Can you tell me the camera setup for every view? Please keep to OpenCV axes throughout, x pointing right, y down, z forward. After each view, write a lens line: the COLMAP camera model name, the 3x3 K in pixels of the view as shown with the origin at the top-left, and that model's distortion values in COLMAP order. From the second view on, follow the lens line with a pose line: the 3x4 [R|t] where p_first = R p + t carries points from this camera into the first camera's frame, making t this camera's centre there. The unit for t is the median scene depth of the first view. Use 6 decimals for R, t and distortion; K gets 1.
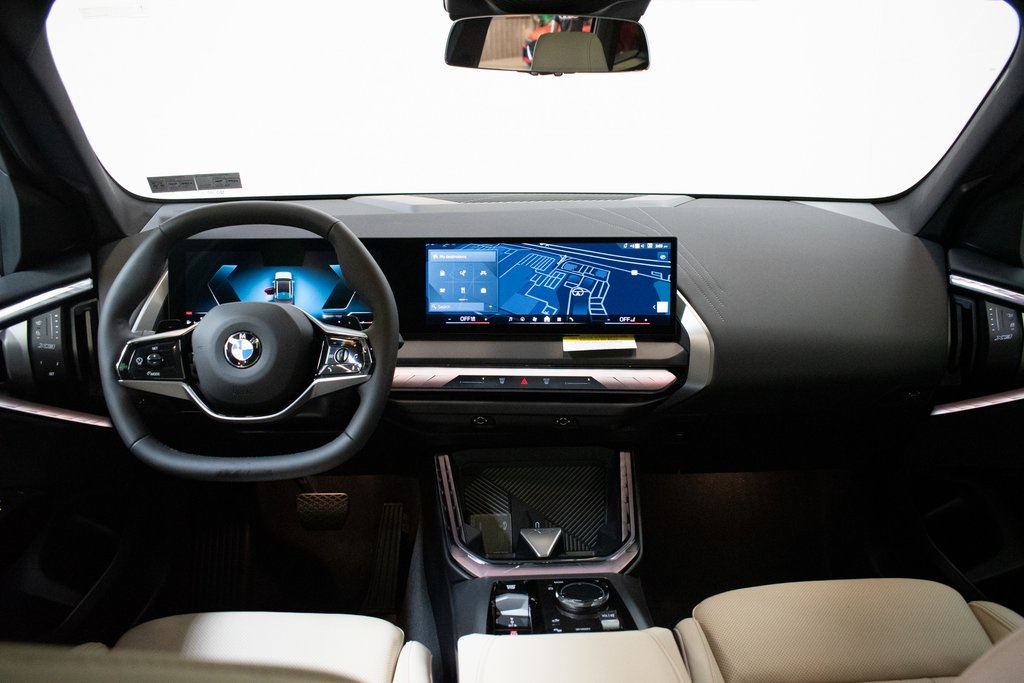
lens RADIAL K [[795.2, 0, 512.6], [0, 795.2, 339.0], [0, 0, 1]] dist [-0.101766, 0.005083]
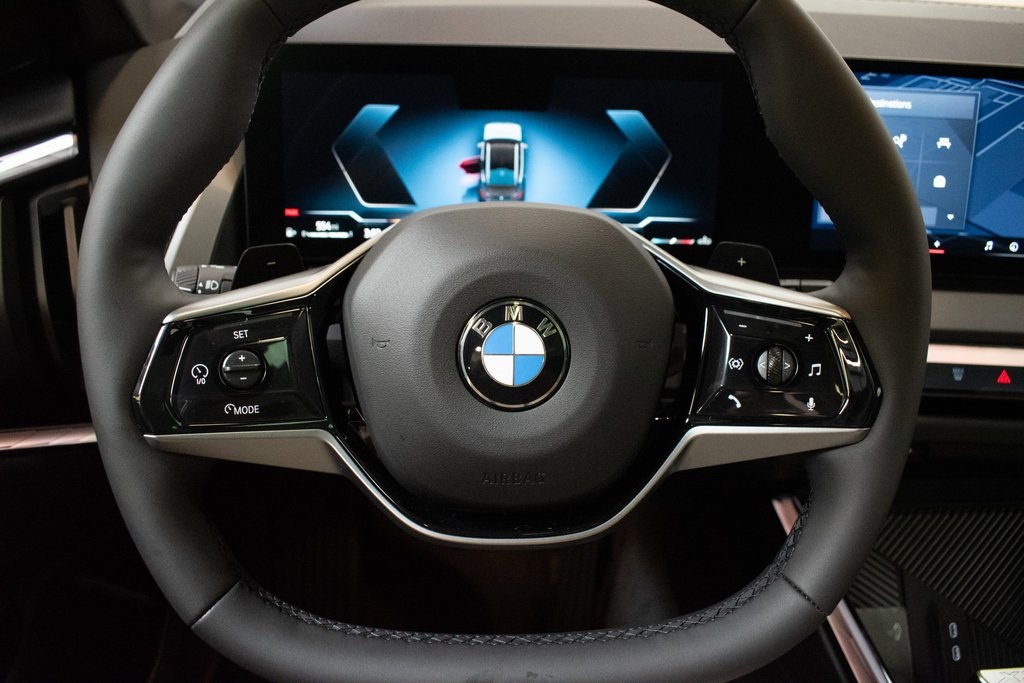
lens RADIAL K [[795.2, 0, 514.6], [0, 795.2, 343.0], [0, 0, 1]] dist [-0.101766, 0.005083]
pose [[0.999306, 0.027694, -0.024901, -0.273700], [-0.022959, 0.984544, 0.173626, -0.040983], [0.029324, -0.172933, 0.984497, 0.546380]]
